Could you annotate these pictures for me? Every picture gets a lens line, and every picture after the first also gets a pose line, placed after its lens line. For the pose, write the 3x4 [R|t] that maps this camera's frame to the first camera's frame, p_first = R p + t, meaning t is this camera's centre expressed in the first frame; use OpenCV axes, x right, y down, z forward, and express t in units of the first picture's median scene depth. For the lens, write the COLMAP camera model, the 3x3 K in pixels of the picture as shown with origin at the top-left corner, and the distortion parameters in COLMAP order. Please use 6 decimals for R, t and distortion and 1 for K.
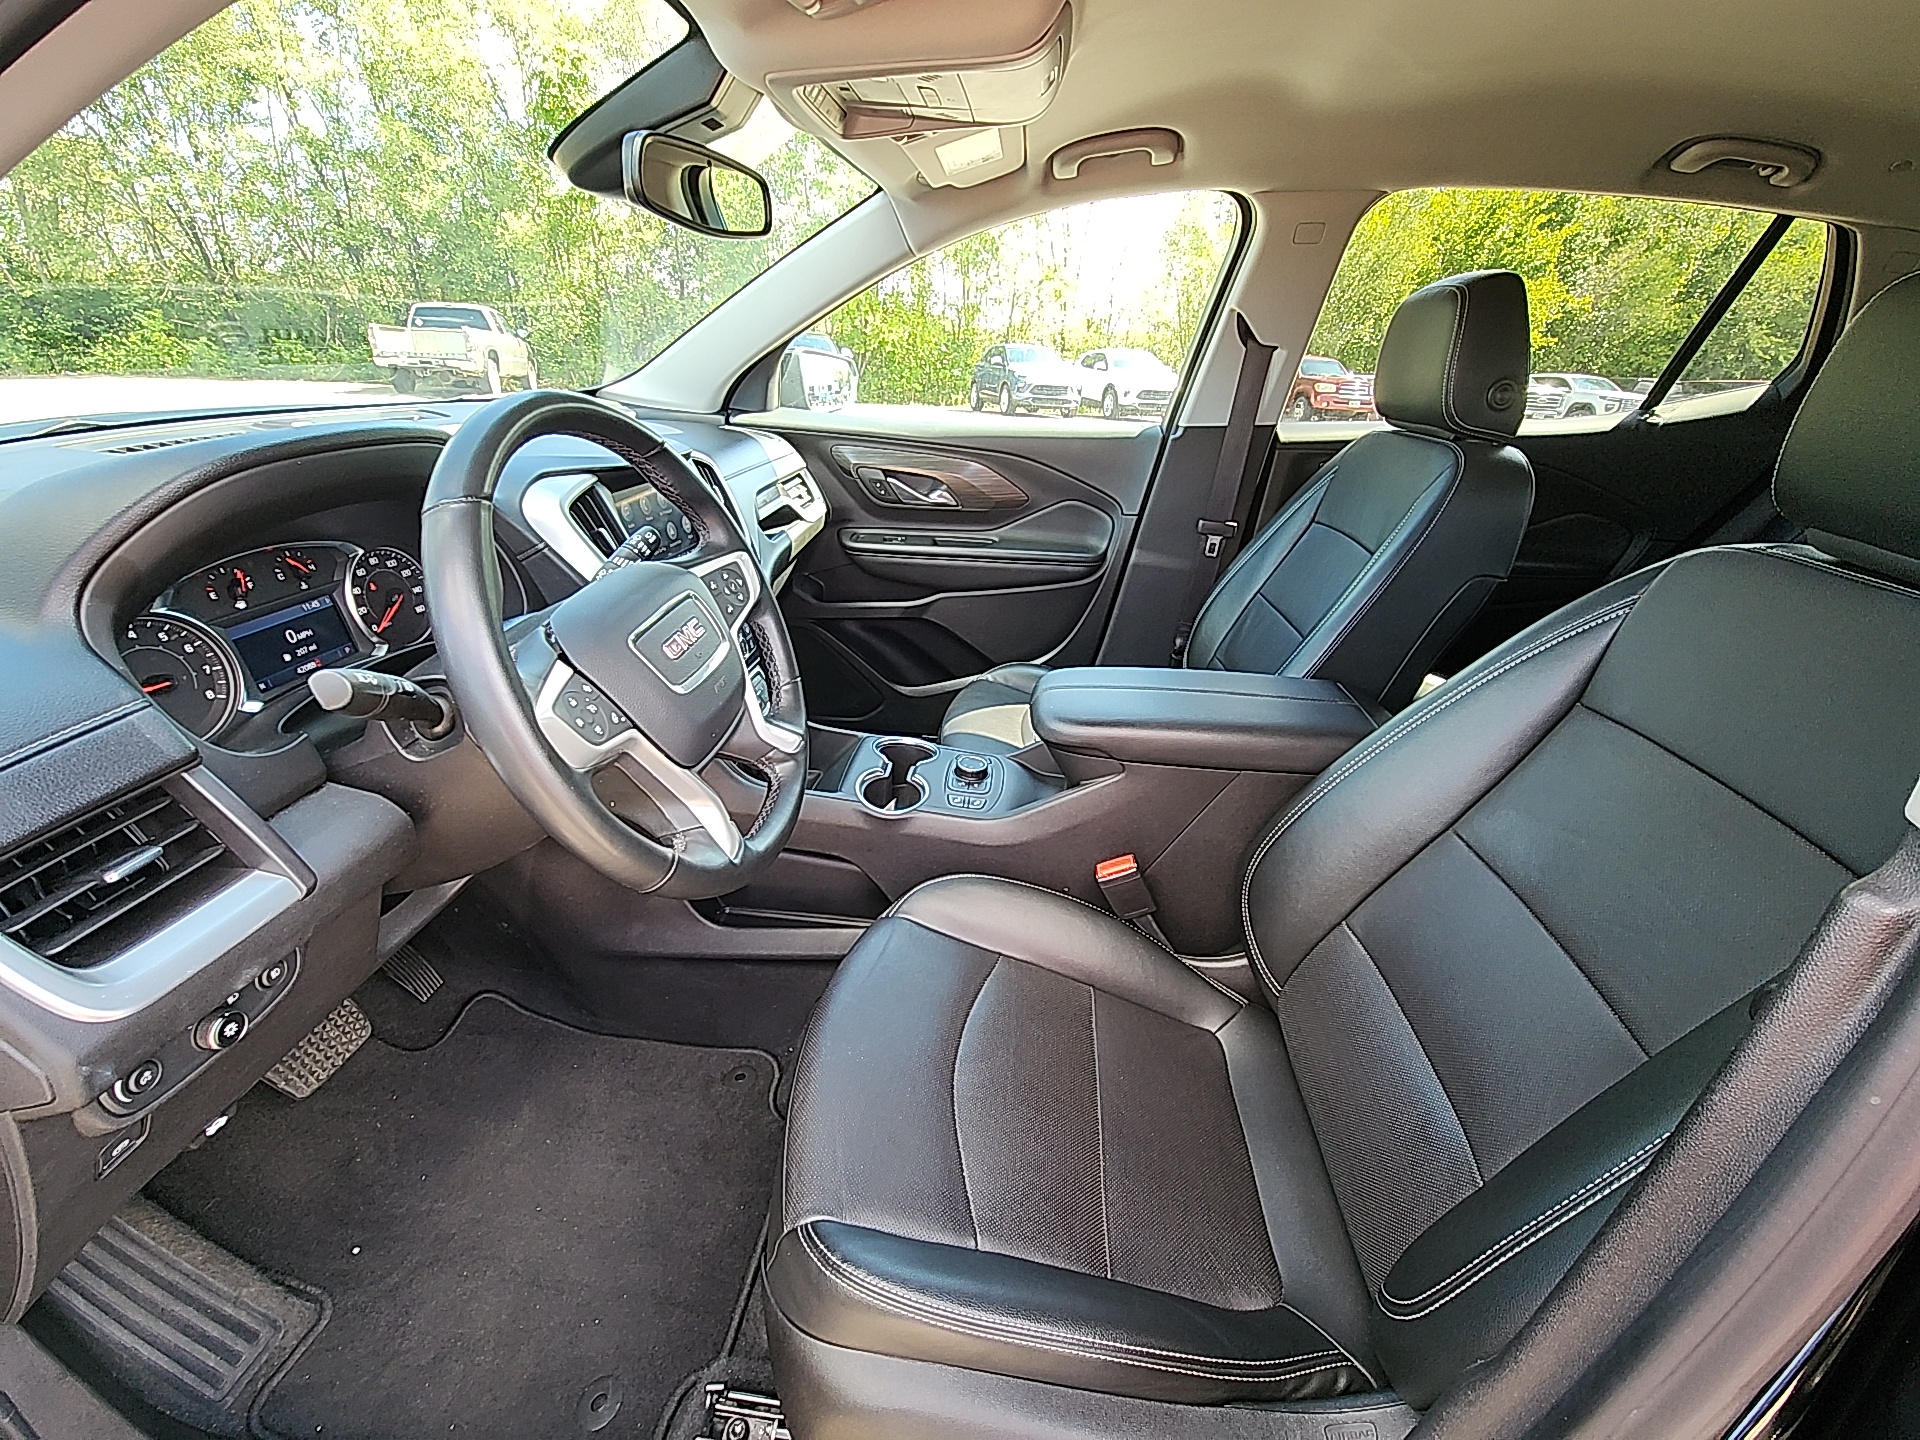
lens RADIAL K [[773.2, 0, 951.2], [0, 773.2, 703.6], [0, 0, 1]] dist [0.016021, -0.011855]
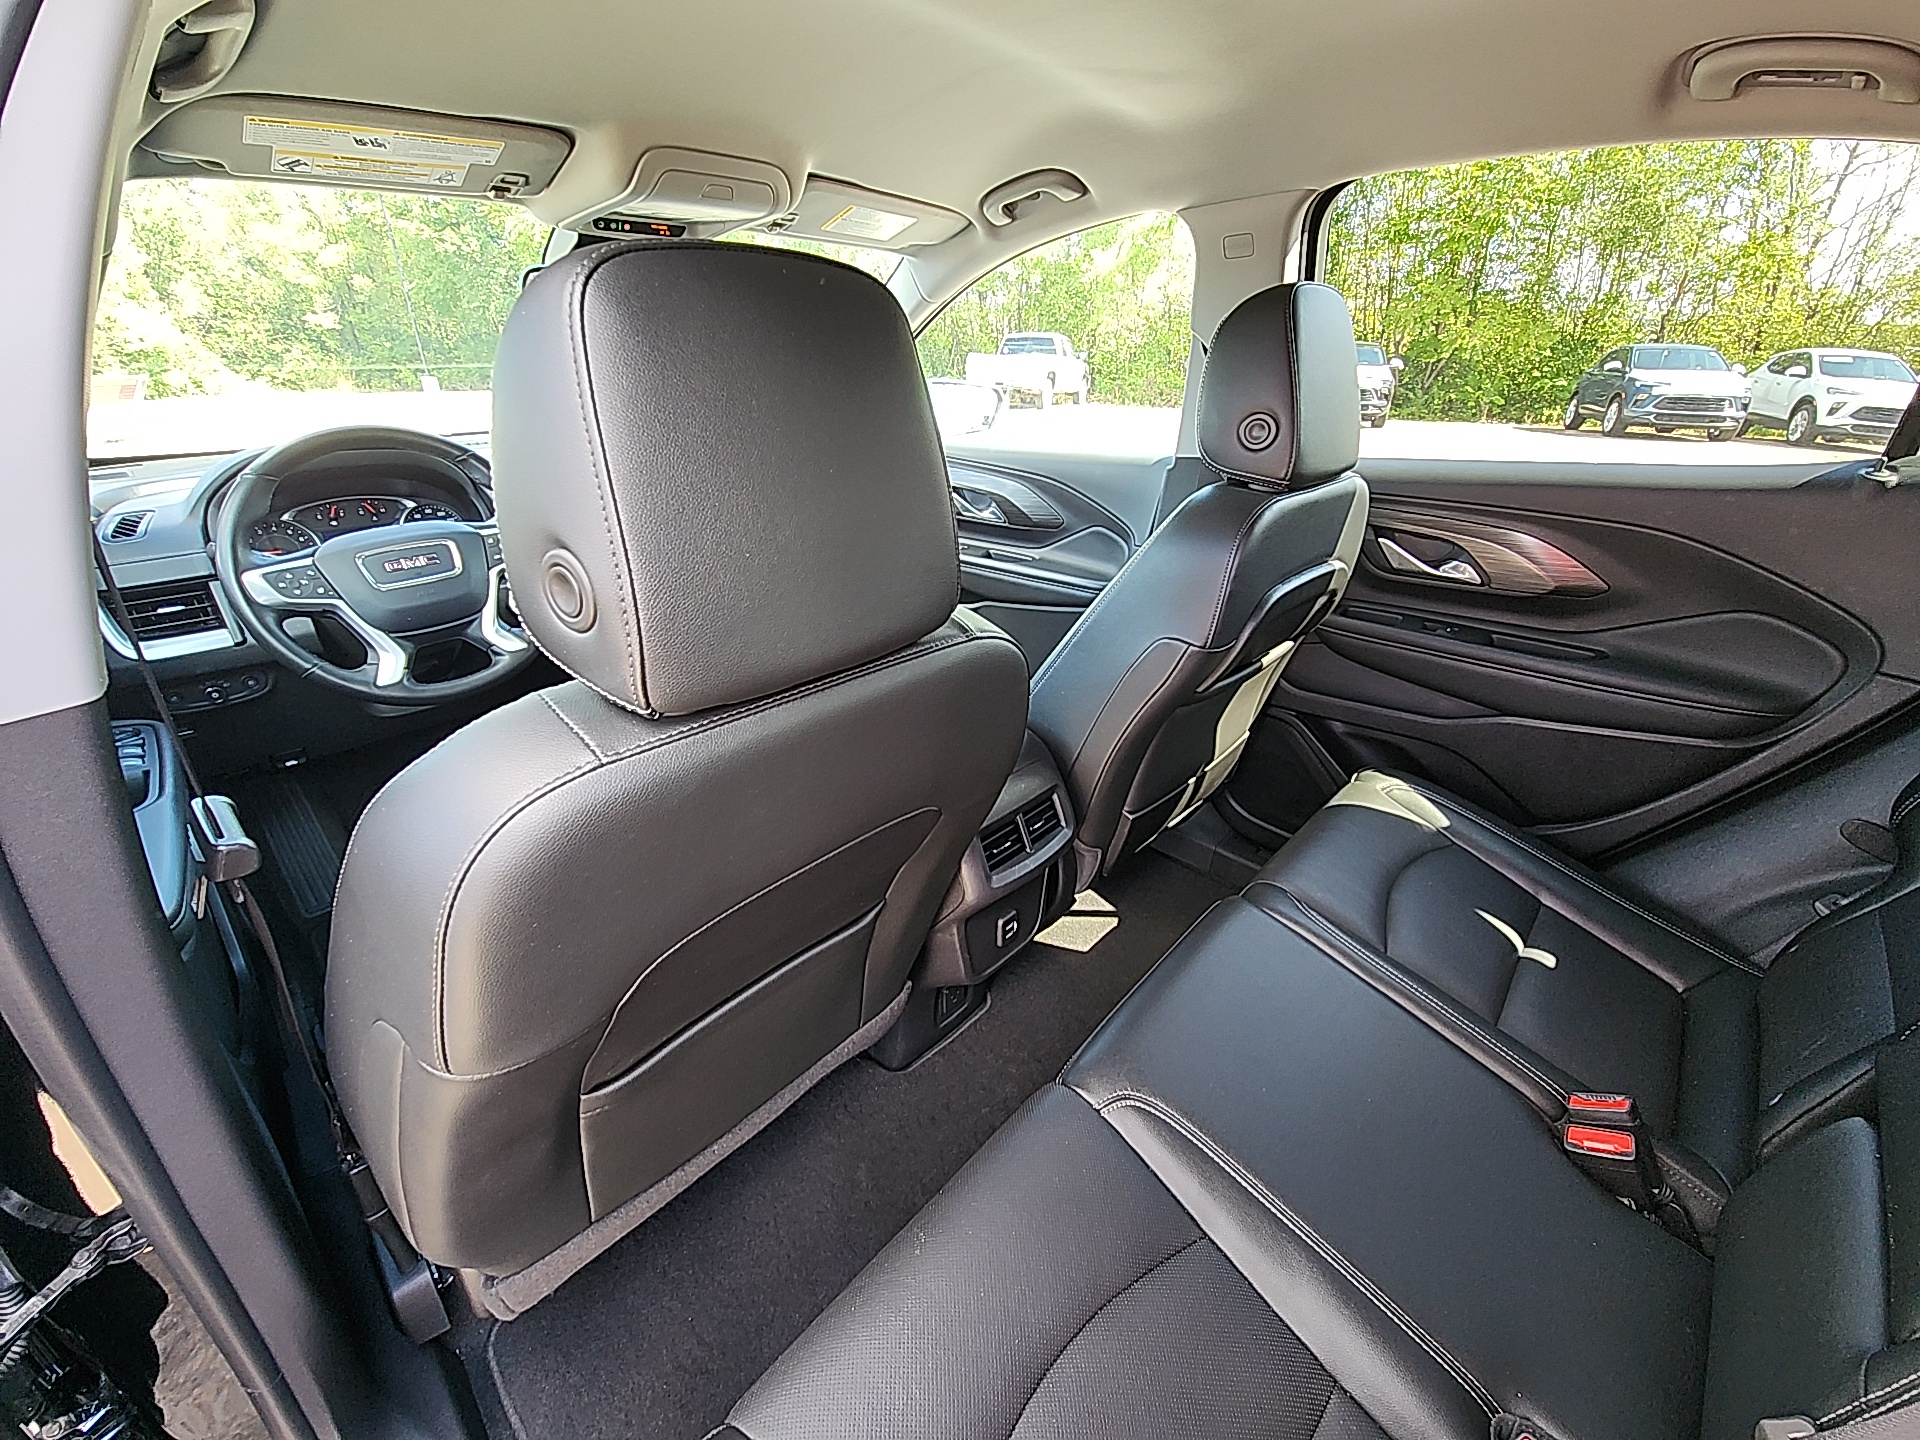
lens RADIAL K [[773.2, 0, 949.6], [0, 773.2, 700.6], [0, 0, 1]] dist [0.016021, -0.011855]
pose [[0.791394, 0.215068, -0.572225, 0.999978], [-0.226285, 0.972639, 0.052607, -0.086679], [0.567882, 0.087853, 0.818408, 0.158016]]
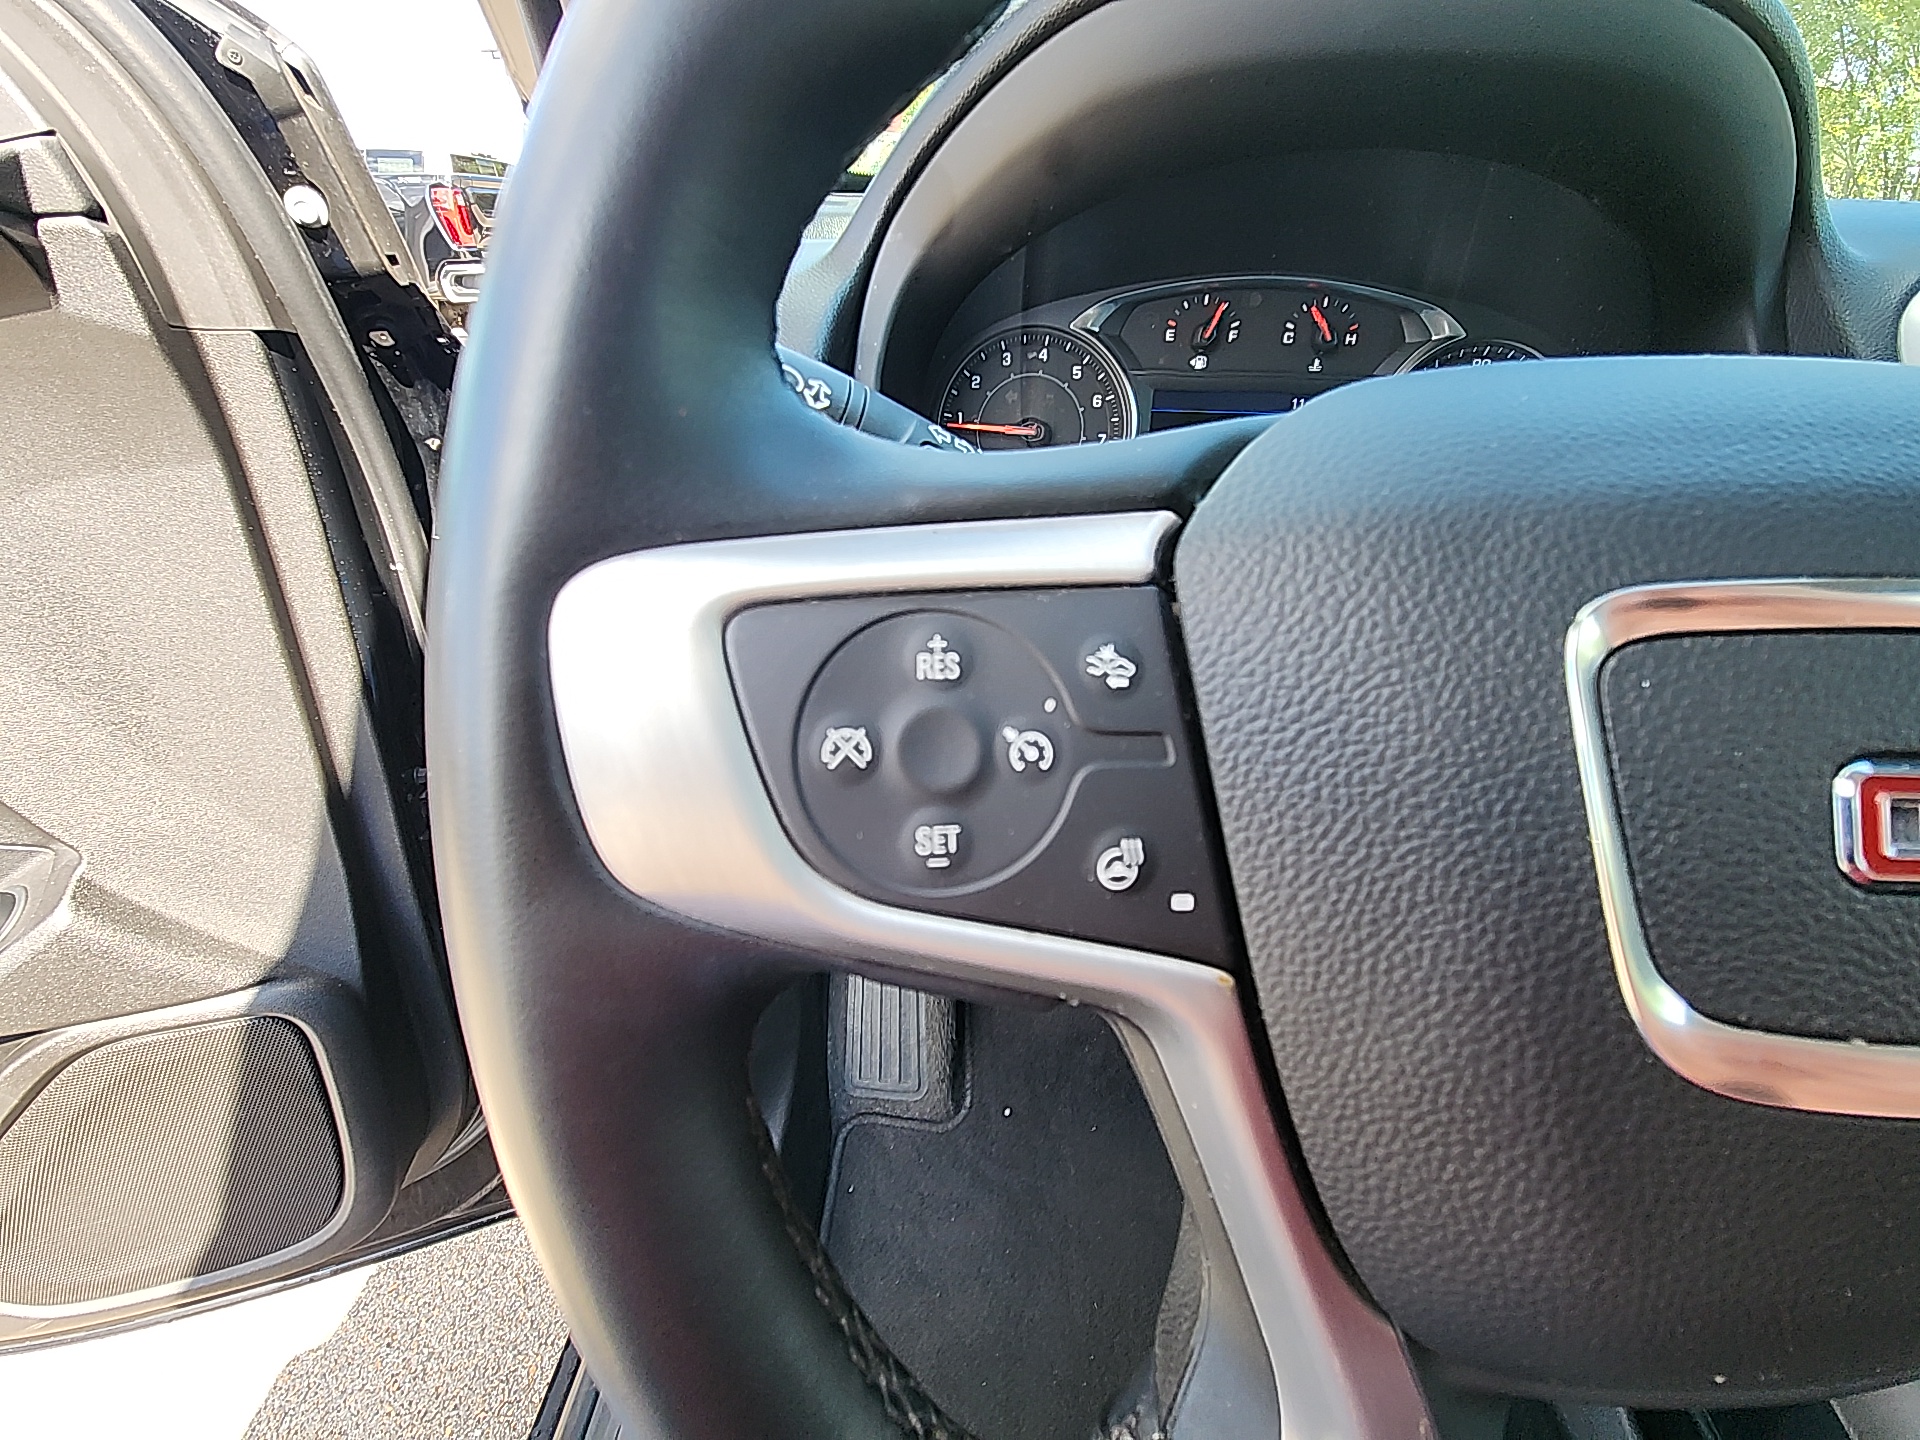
lens RADIAL K [[773.2, 0, 948.4], [0, 773.2, 706.9], [0, 0, 1]] dist [0.016021, -0.011855]
pose [[0.059234, 0.468859, -0.881285, -0.141841], [-0.429313, 0.808985, 0.401539, -0.039153], [0.901211, 0.354562, 0.249207, 0.446413]]
